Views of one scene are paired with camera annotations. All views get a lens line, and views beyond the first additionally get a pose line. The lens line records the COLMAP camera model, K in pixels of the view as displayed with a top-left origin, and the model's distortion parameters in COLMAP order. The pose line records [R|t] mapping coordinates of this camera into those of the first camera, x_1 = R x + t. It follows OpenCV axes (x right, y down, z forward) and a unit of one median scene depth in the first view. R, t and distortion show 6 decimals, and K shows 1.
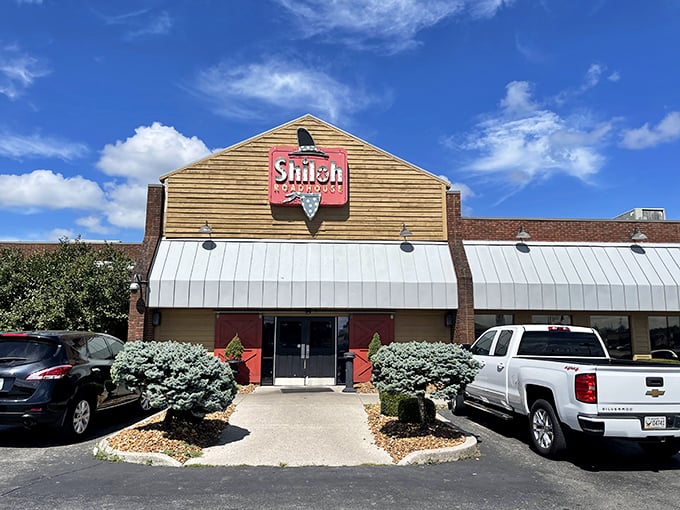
lens RADIAL K [[547.8, 0, 339.9], [0, 547.8, 254.6], [0, 0, 1]] dist [0.038220, -0.000279]
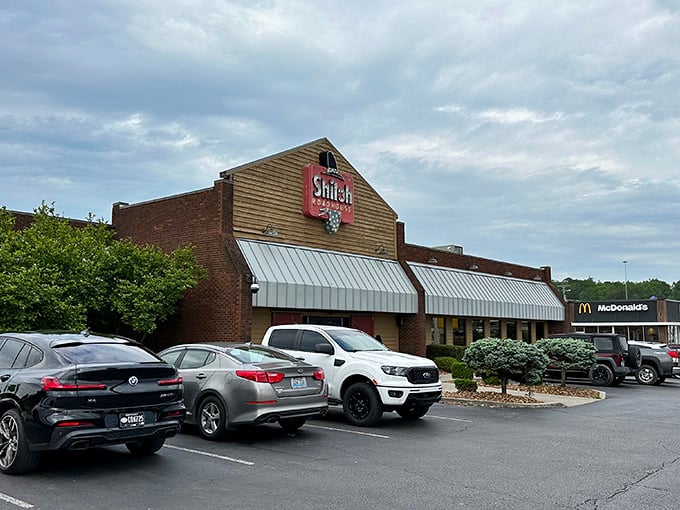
lens RADIAL K [[626.3, 0, 340.0], [0, 626.3, 255.2], [0, 0, 1]] dist [-0.007993, 0.000000]
pose [[0.694902, 0.087920, 0.713710, -0.975563], [-0.114828, 0.993329, -0.010563, -0.005602], [-0.709878, -0.074614, 0.700362, 0.056485]]
